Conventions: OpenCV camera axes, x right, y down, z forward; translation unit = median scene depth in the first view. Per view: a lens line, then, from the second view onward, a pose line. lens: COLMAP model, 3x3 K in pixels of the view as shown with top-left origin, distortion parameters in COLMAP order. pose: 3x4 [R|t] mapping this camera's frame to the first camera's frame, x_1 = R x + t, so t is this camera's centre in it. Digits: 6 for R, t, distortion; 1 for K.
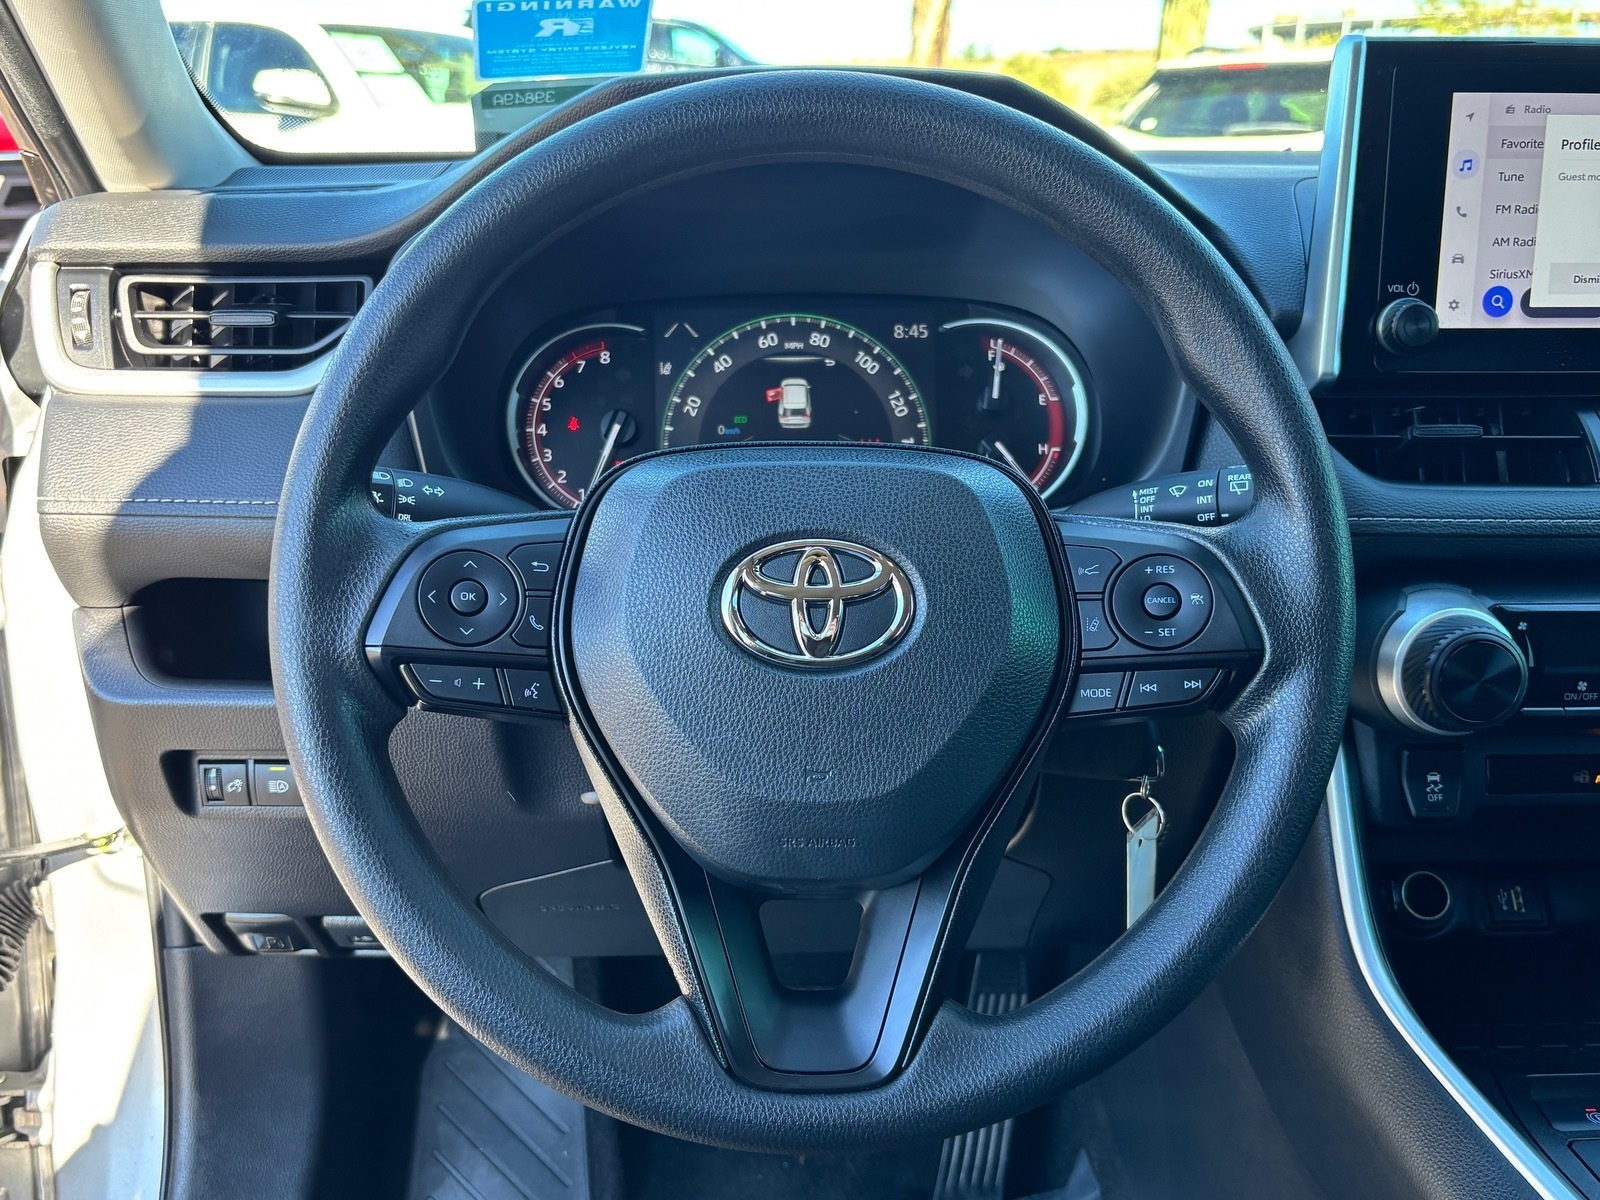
lens RADIAL K [[1507.6, 0, 797.1], [0, 1507.6, 624.9], [0, 0, 1]] dist [0.101967, -0.219365]
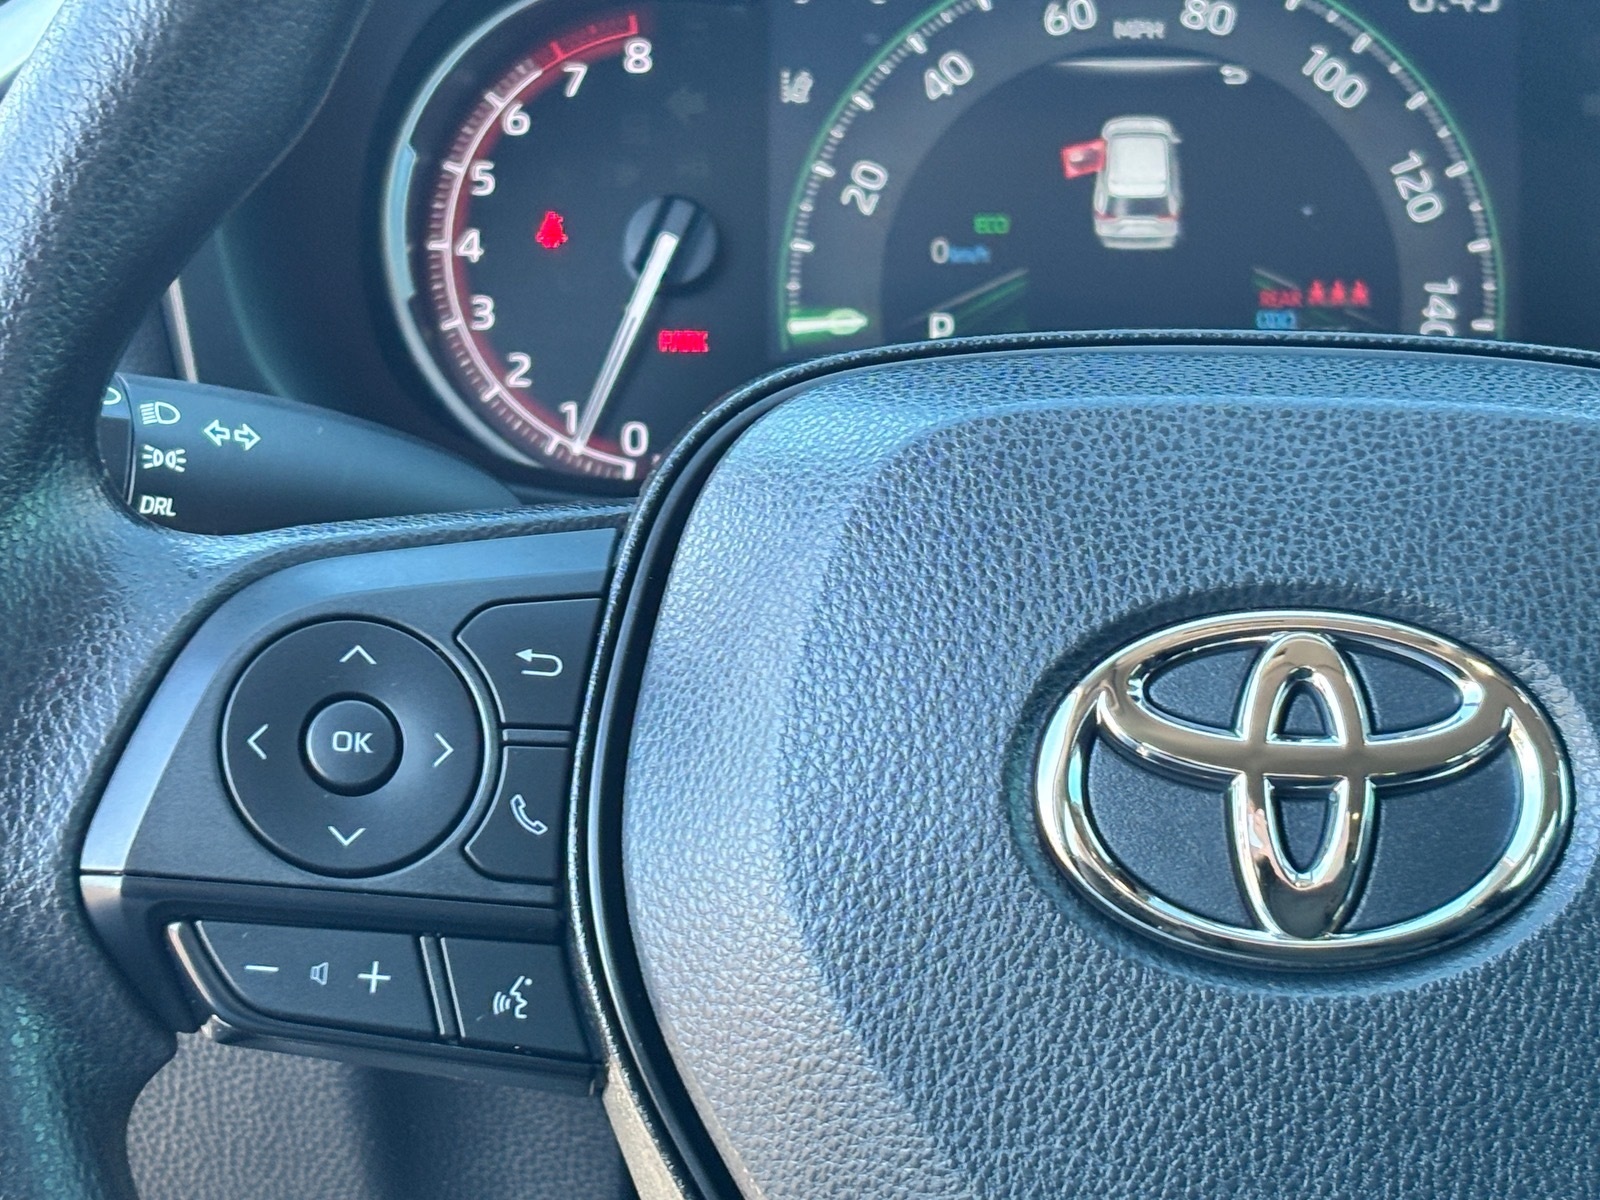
lens RADIAL K [[3894.7, 0, 759.1], [0, 3894.7, 601.0], [0, 0, 1]] dist [0.221723, -1.306849]
pose [[0.998510, 0.020793, -0.050456, -0.045336], [-0.021549, 0.999663, -0.014483, -0.027524], [0.050138, 0.015548, 0.998621, 0.027996]]
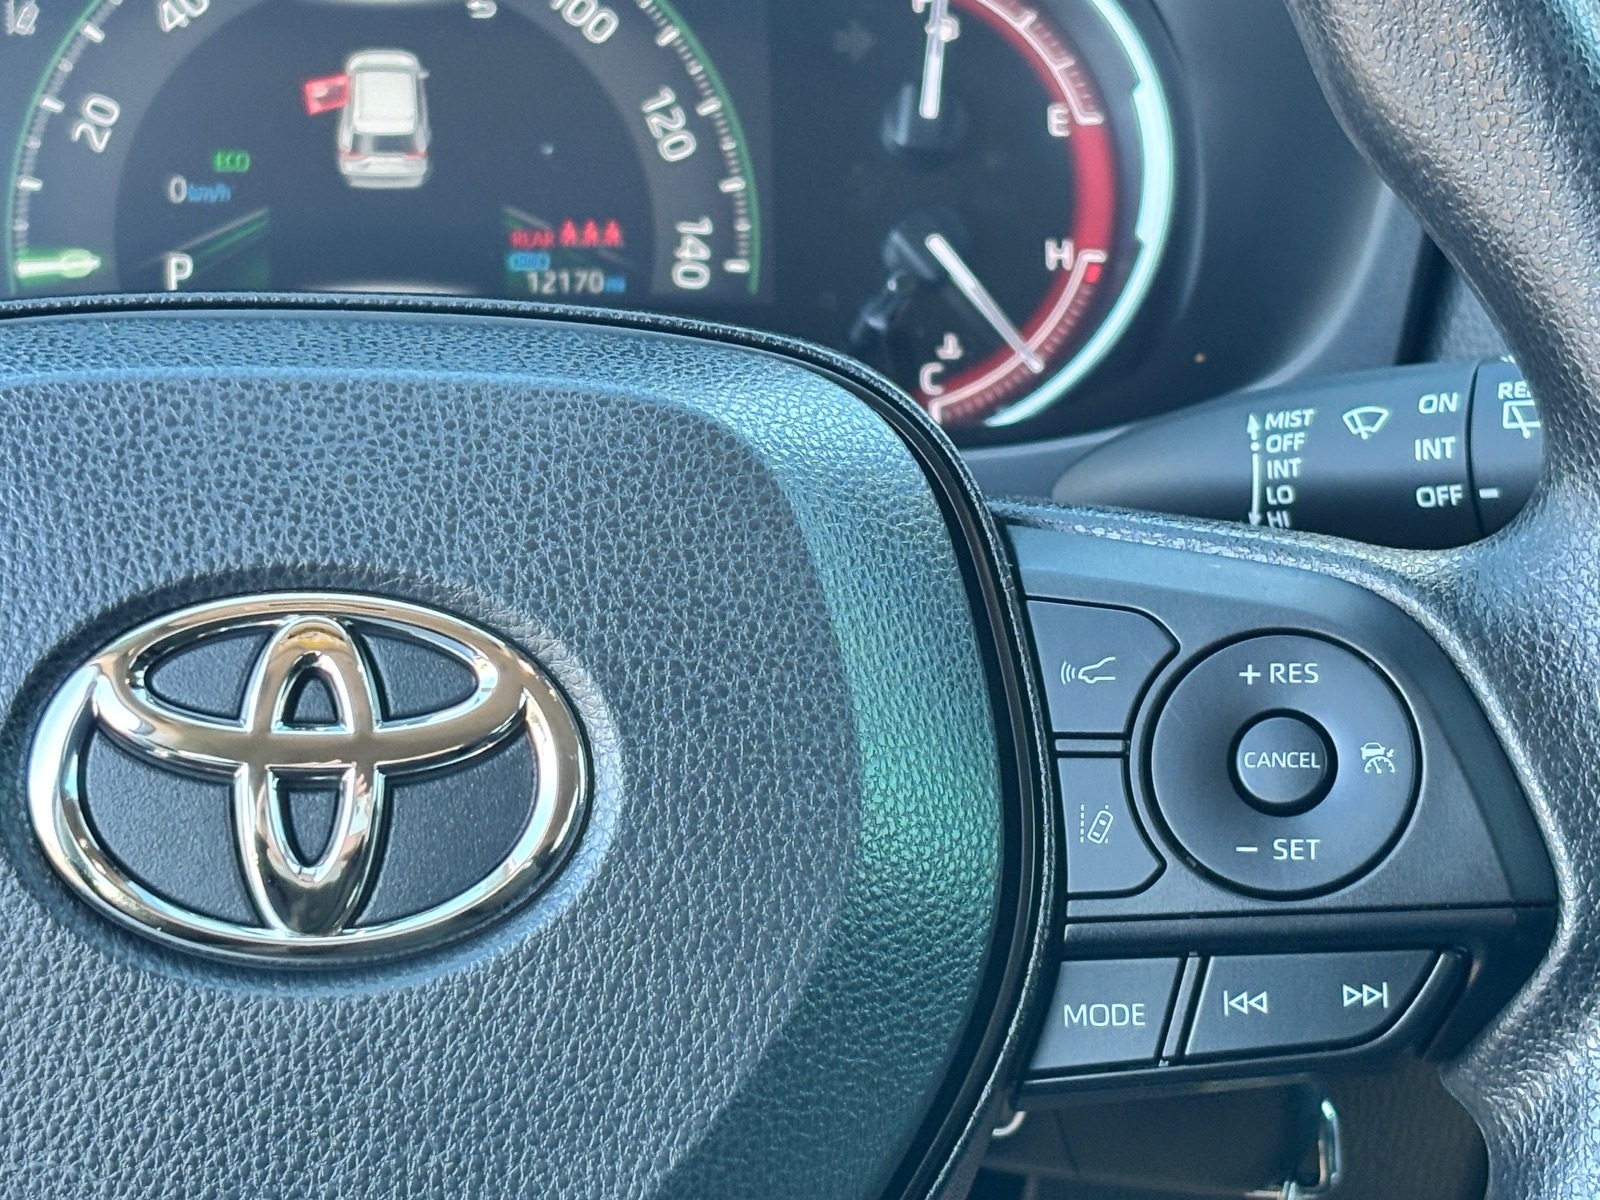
lens RADIAL K [[3872.4, 0, 869.6], [0, 3872.4, 603.6], [0, 0, 1]] dist [0.246583, -1.457225]
pose [[0.997494, 0.004246, 0.070625, 0.050488], [-0.005034, 0.999927, 0.010982, -0.041871], [-0.070573, -0.011310, 0.997442, 0.055230]]
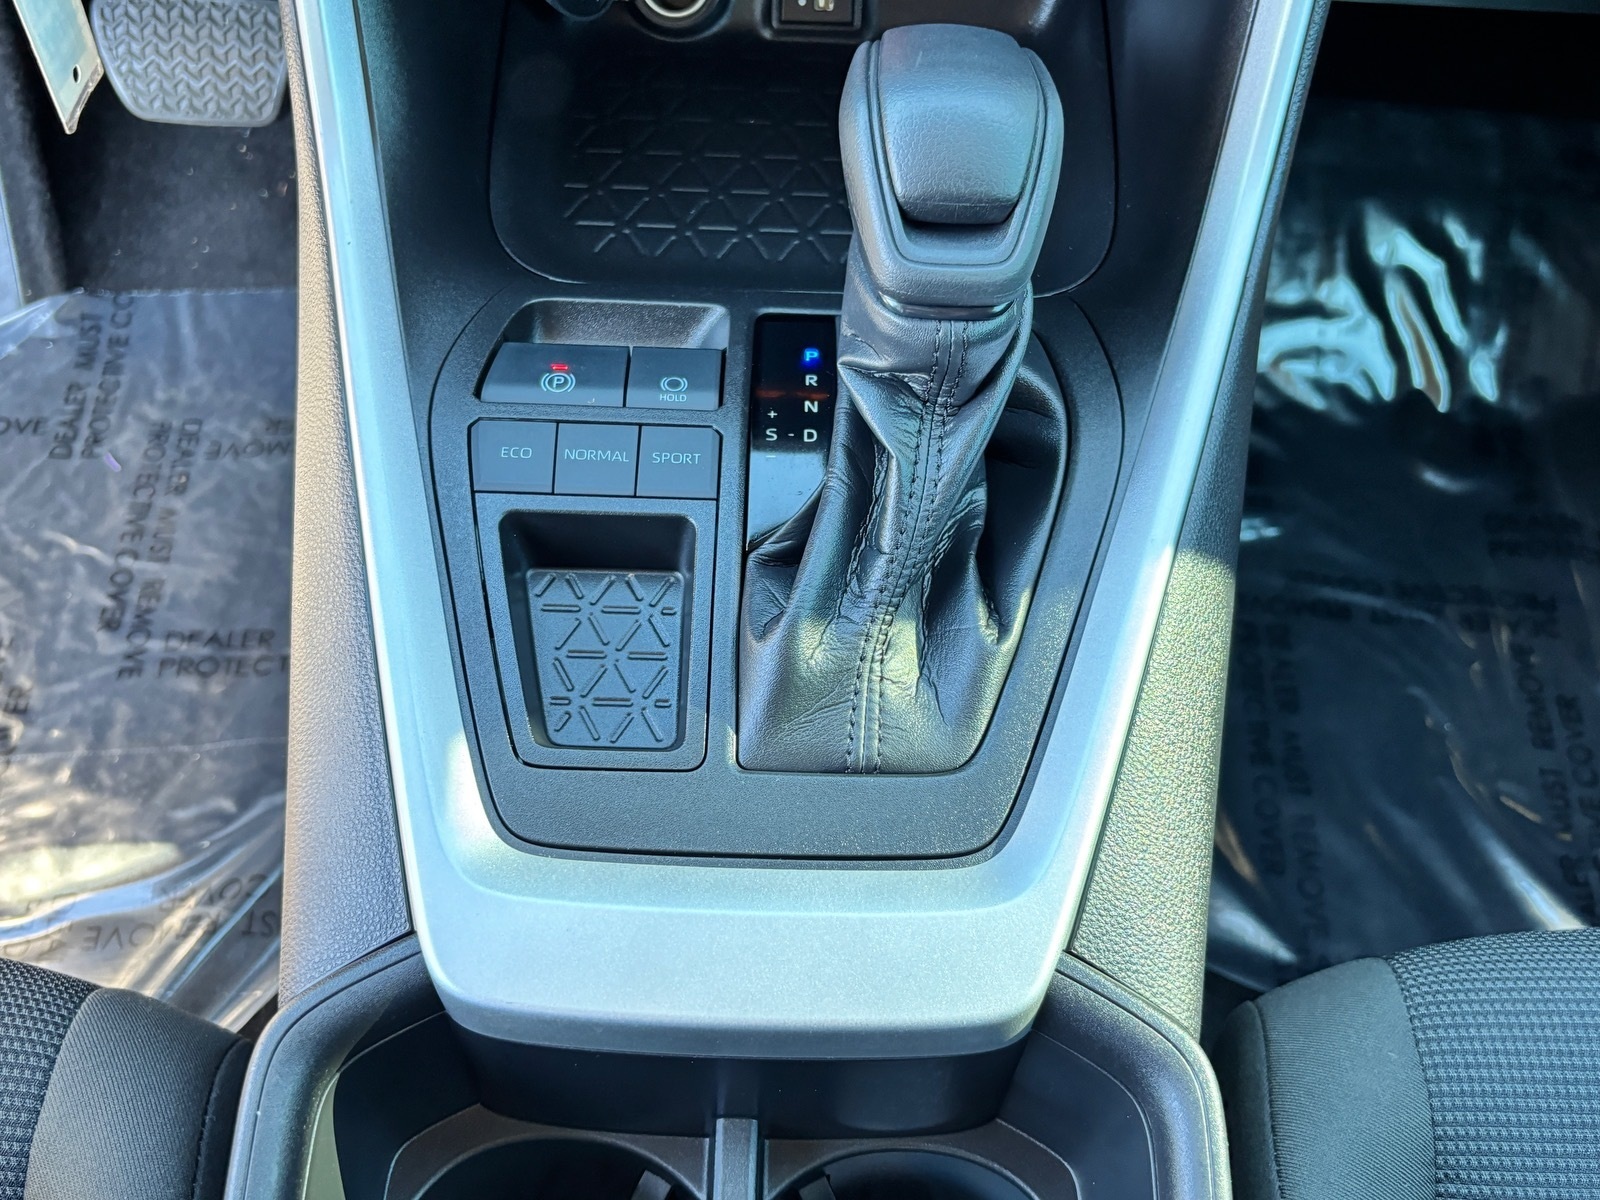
lens RADIAL K [[1464.9, 0, 807.0], [0, 1464.9, 619.4], [0, 0, 1]] dist [0.009106, -0.001052]
pose [[0.997672, 0.066874, -0.013347, 0.496288], [-0.042469, 0.762442, 0.645662, -0.033043], [0.053354, -0.643592, 0.763507, 0.306775]]
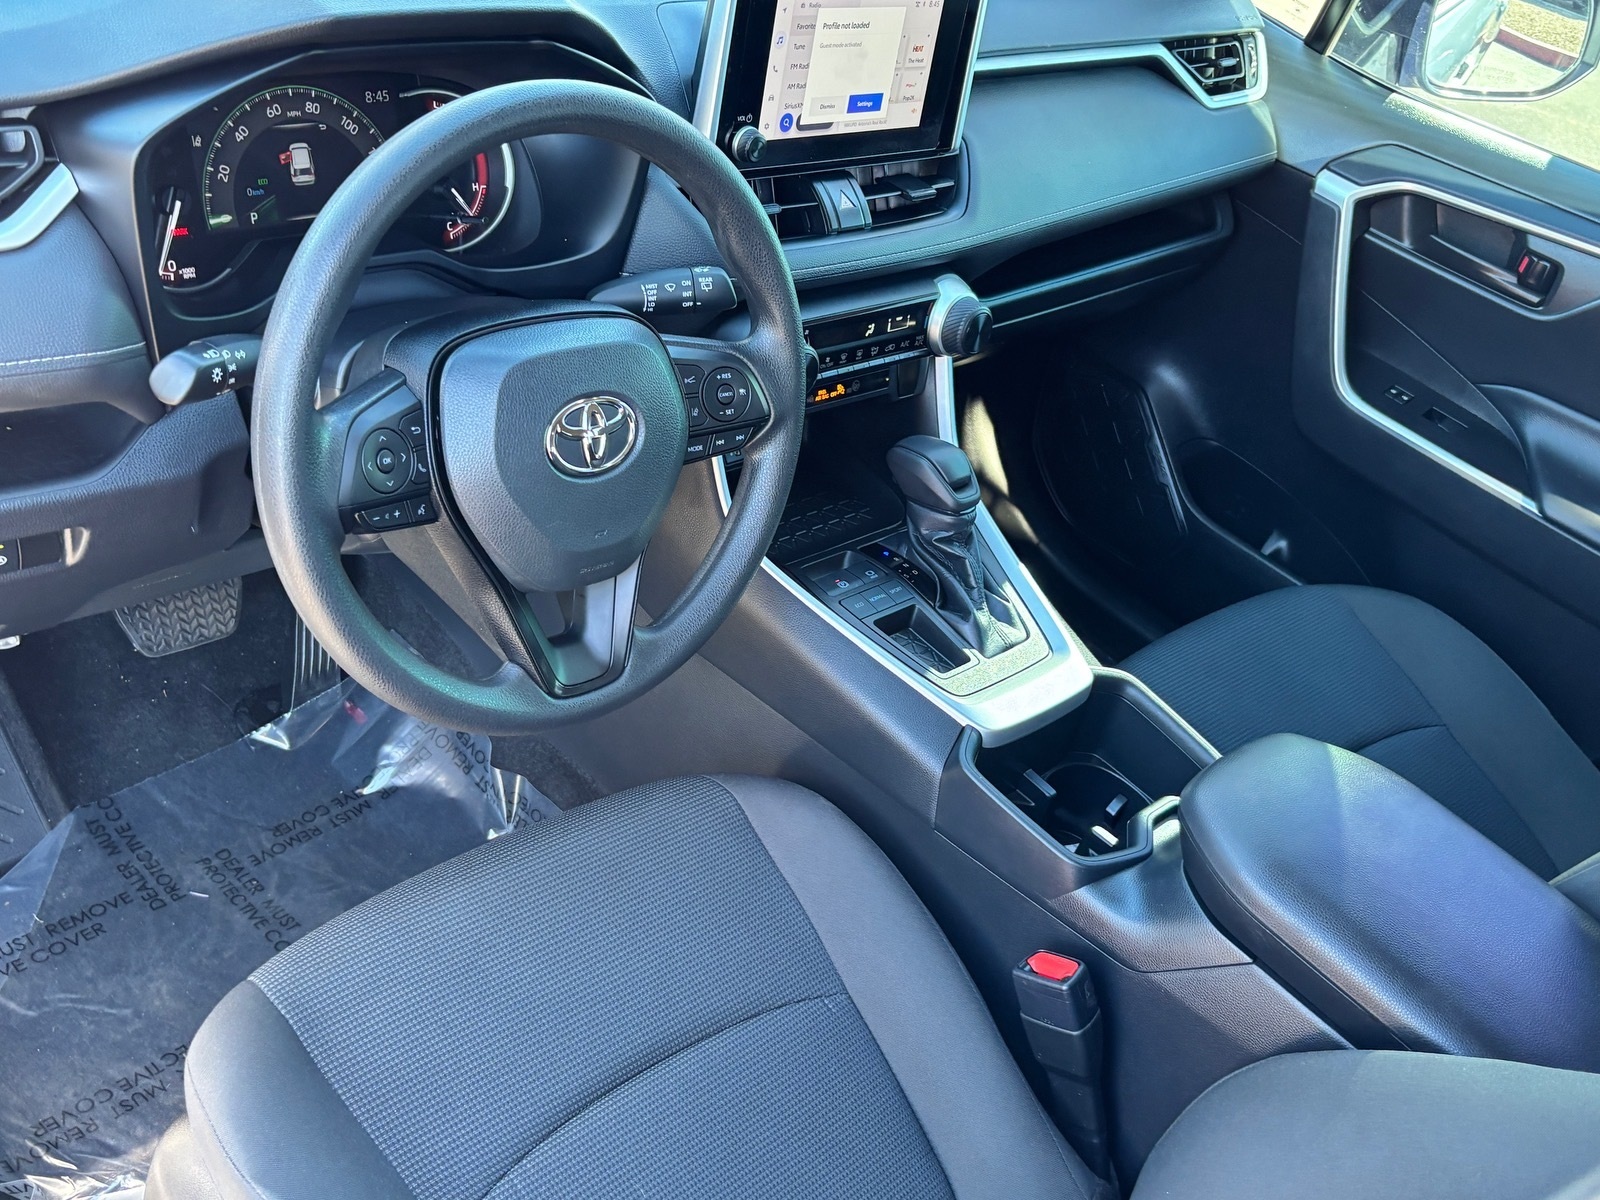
lens RADIAL K [[1561.4, 0, 786.7], [0, 1561.4, 627.8], [0, 0, 1]] dist [0.077448, -0.182084]
pose [[0.730579, -0.254821, 0.633499, -0.634334], [-0.033989, 0.913036, 0.406460, -0.343696], [-0.681982, -0.318483, 0.658383, -0.237548]]
